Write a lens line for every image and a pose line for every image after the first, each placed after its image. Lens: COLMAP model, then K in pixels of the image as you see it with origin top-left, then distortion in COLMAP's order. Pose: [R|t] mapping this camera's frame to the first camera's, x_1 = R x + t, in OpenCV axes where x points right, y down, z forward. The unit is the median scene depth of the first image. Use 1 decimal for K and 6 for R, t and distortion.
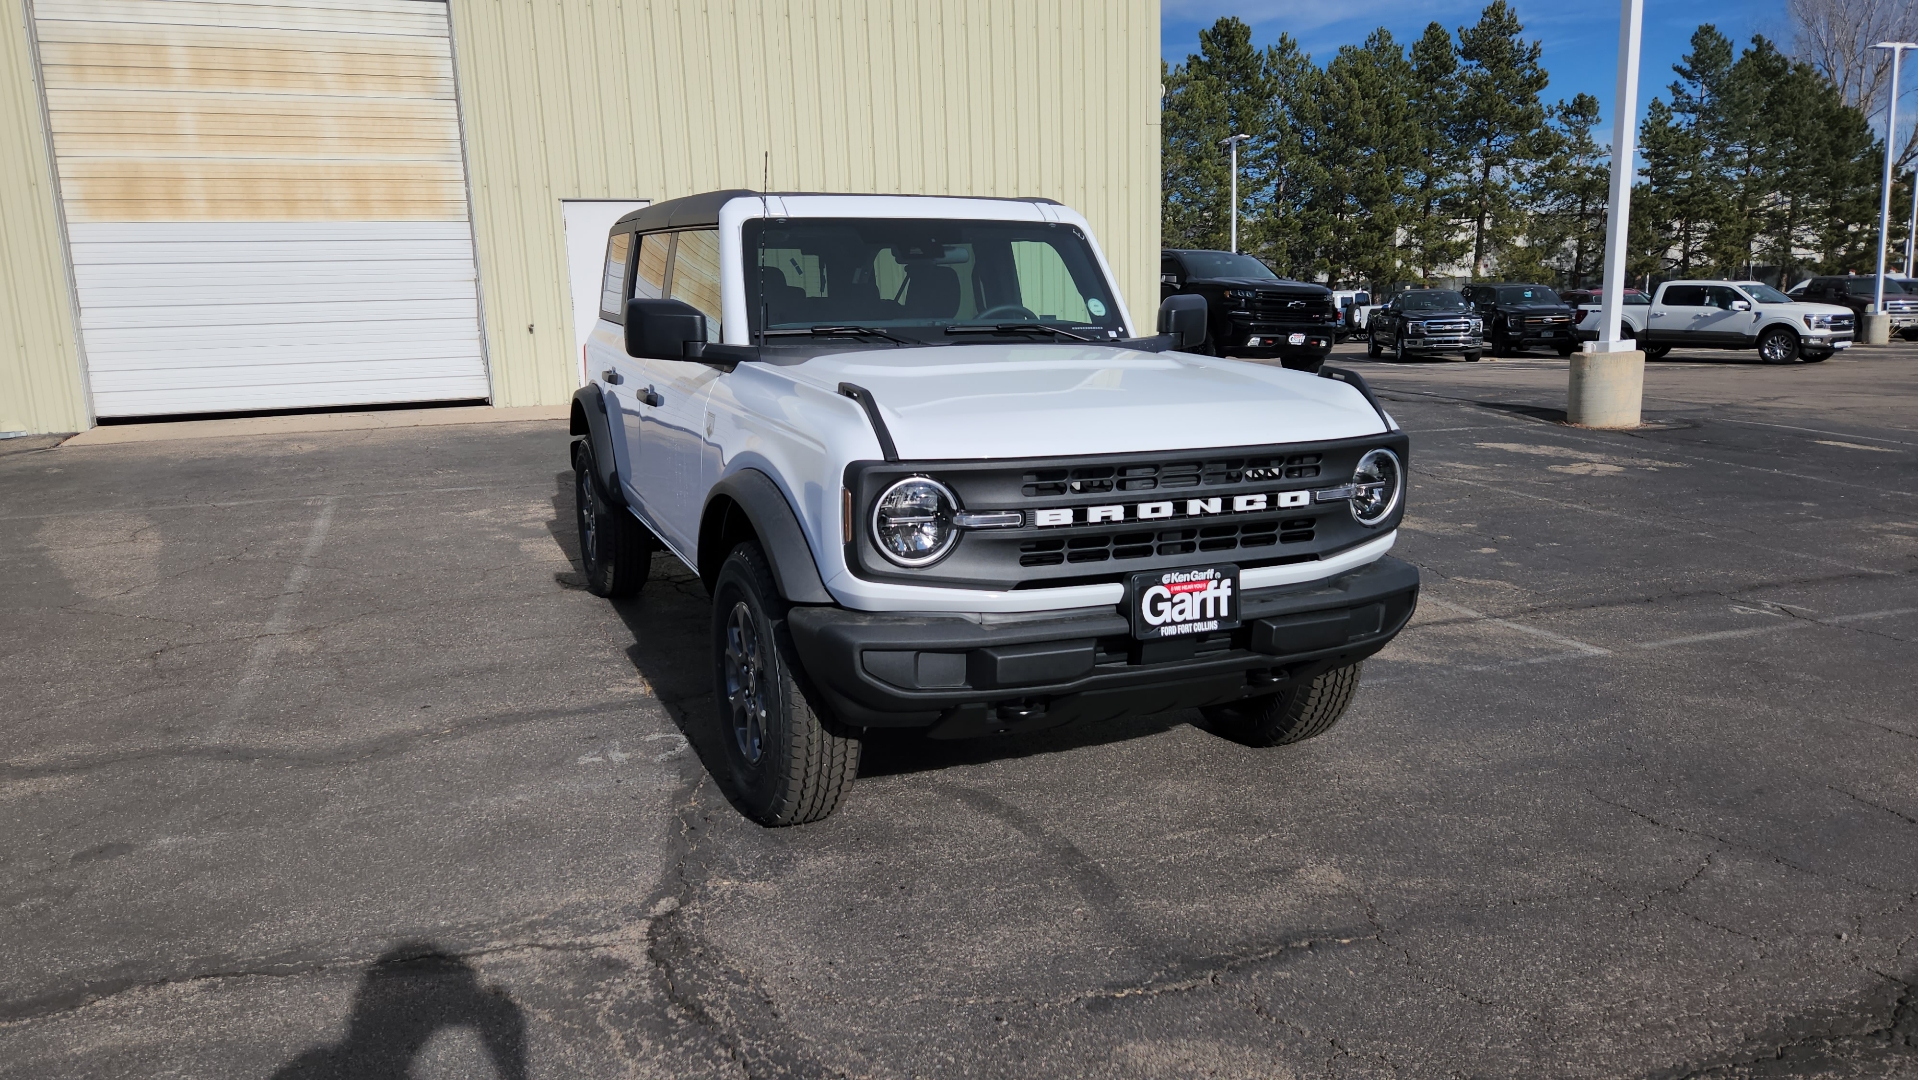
lens RADIAL K [[1296.1, 0, 927.8], [0, 1296.1, 542.9], [0, 0, 1]] dist [0.072442, -0.057677]
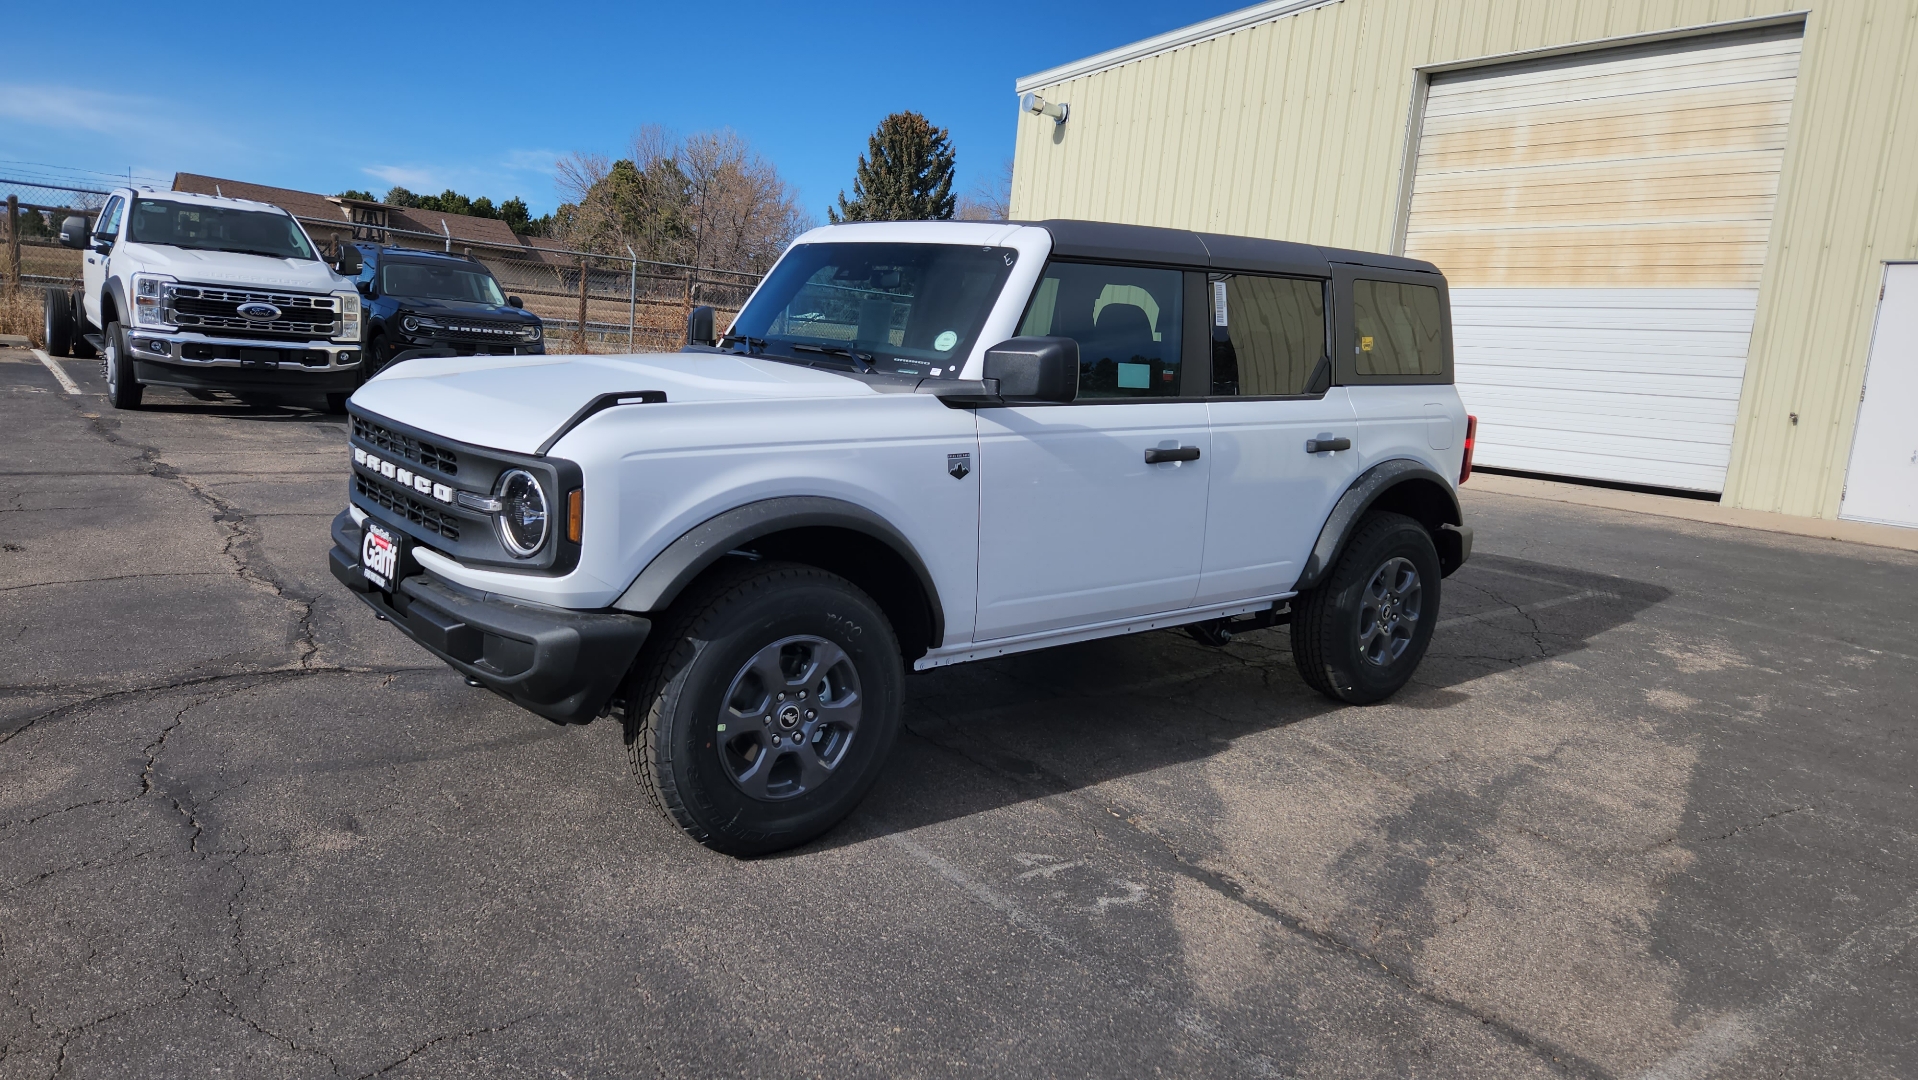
lens RADIAL K [[1291.6, 0, 910.0], [0, 1291.6, 528.0], [0, 0, 1]] dist [0.077266, -0.056607]
pose [[0.275198, 0.184733, -0.943472, 0.874921], [-0.254781, 0.960290, 0.113710, -0.140379], [0.927013, 0.209086, 0.311336, 0.672393]]
